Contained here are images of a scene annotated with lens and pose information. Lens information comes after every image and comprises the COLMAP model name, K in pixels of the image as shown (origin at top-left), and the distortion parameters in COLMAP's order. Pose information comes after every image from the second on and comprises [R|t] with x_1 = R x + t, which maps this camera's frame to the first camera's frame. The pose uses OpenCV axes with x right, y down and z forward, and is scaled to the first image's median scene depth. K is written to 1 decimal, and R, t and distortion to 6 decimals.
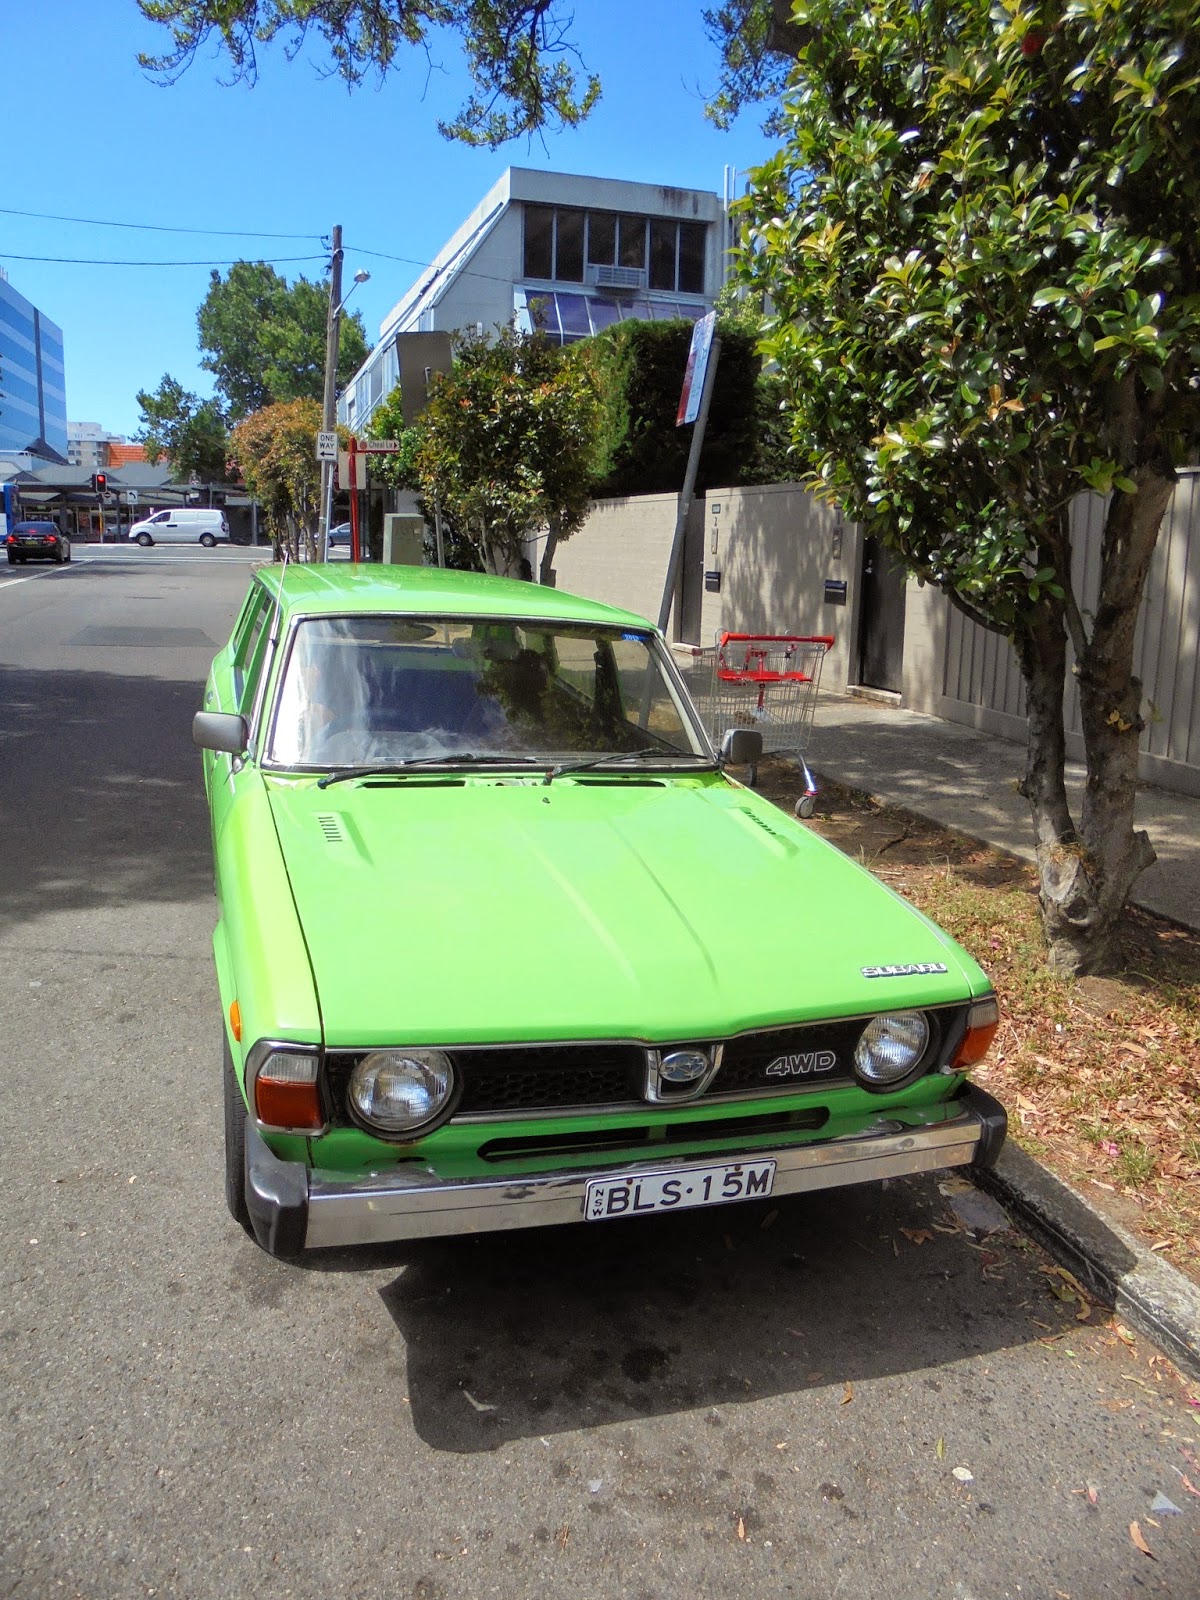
lens RADIAL K [[1214.1, 0, 567.2], [0, 1214.1, 804.4], [0, 0, 1]] dist [-0.137546, 0.123567]
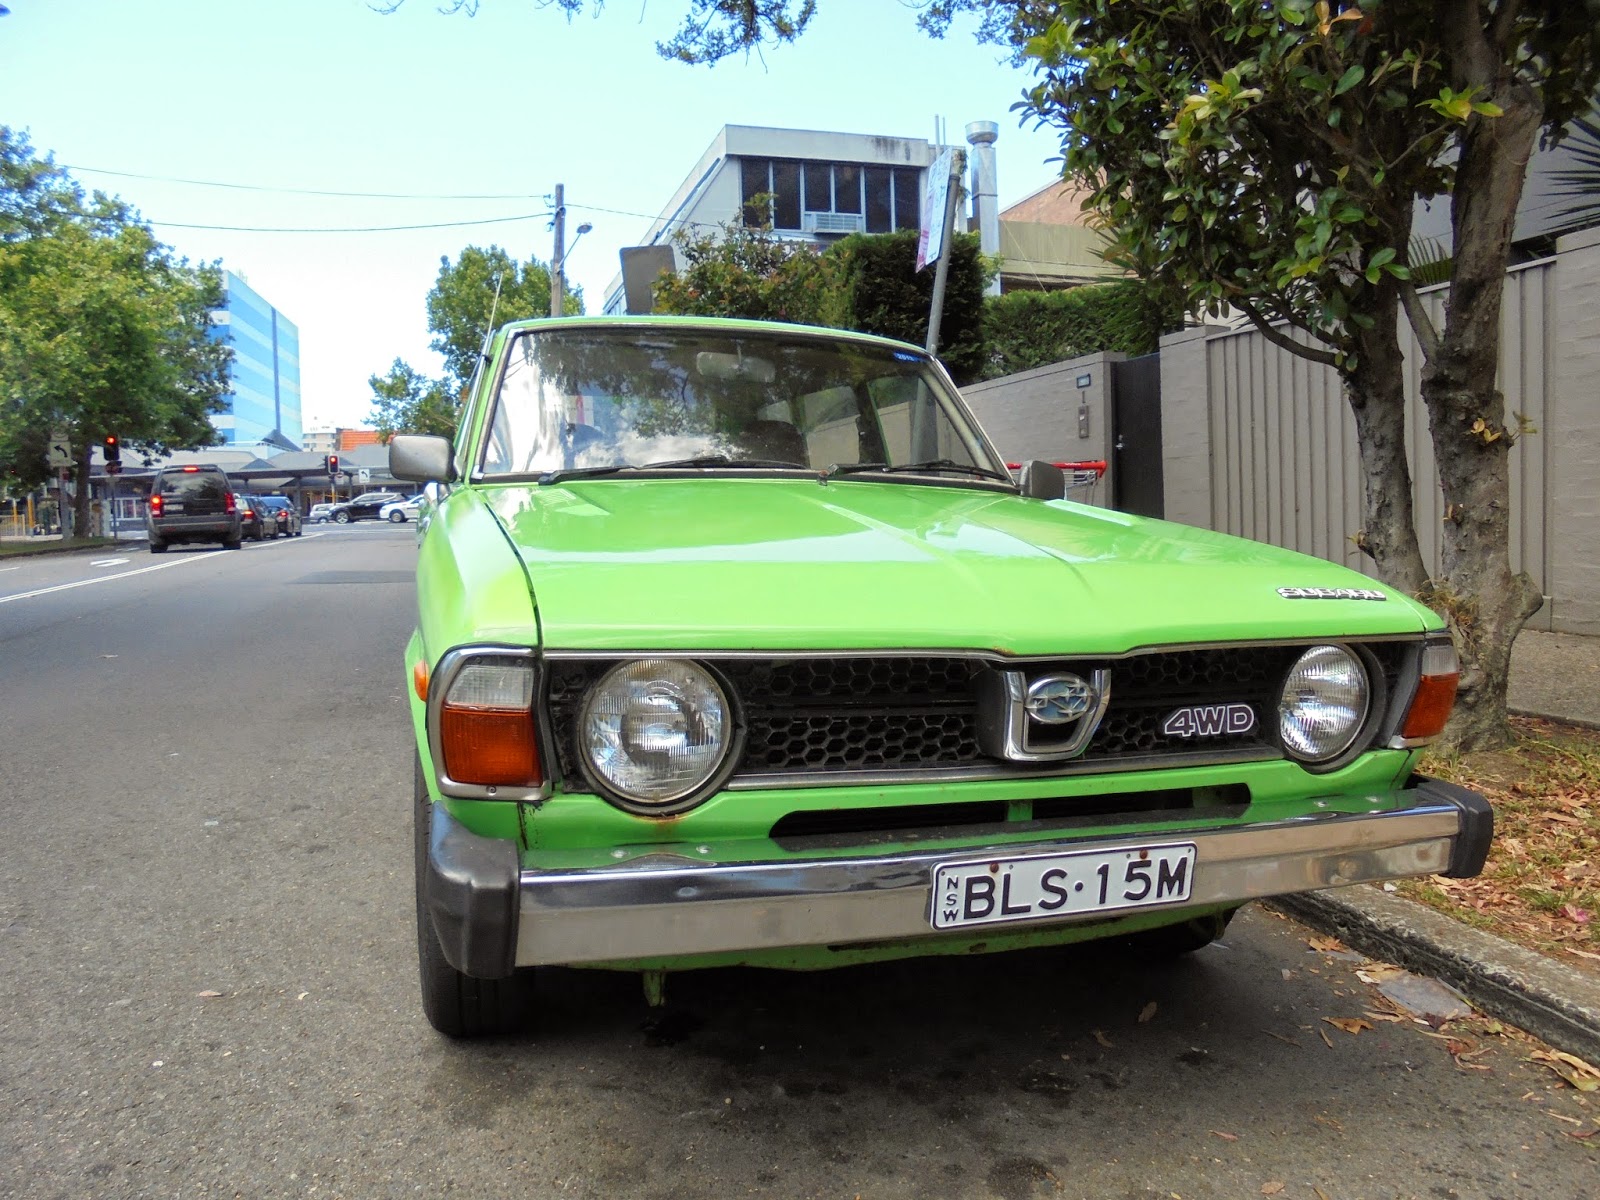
lens RADIAL K [[1225.2, 0, 780.5], [0, 1225.2, 594.7], [0, 0, 1]] dist [-0.129999, 0.121641]
pose [[0.998853, -0.045317, -0.015467, -0.036424], [0.042731, 0.989350, -0.139140, 0.177191], [0.021608, 0.138319, 0.990152, 0.206846]]
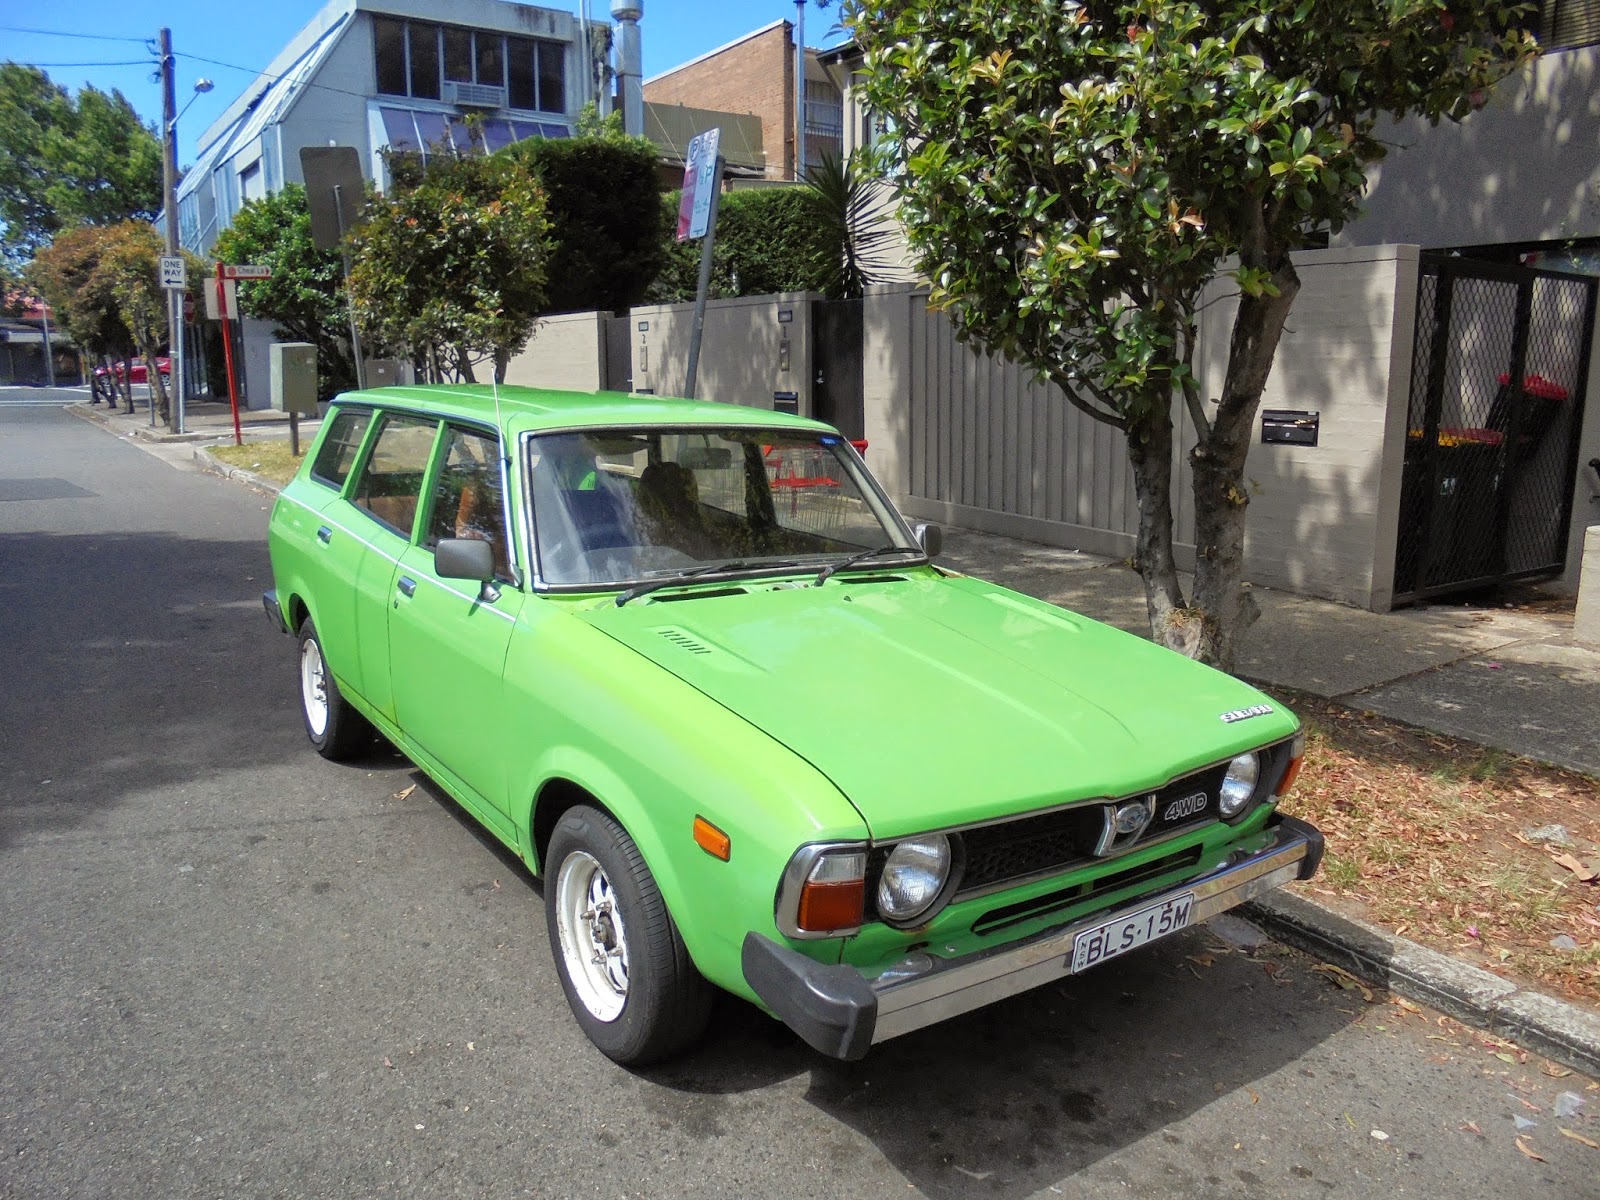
lens RADIAL K [[1220.8, 0, 793.2], [0, 1220.8, 608.4], [0, 0, 1]] dist [-0.144063, 0.130528]
pose [[0.953820, -0.083284, 0.288602, -0.352714], [0.087360, 0.996176, -0.001248, 0.001822], [-0.287395, 0.026403, 0.957448, 0.026978]]
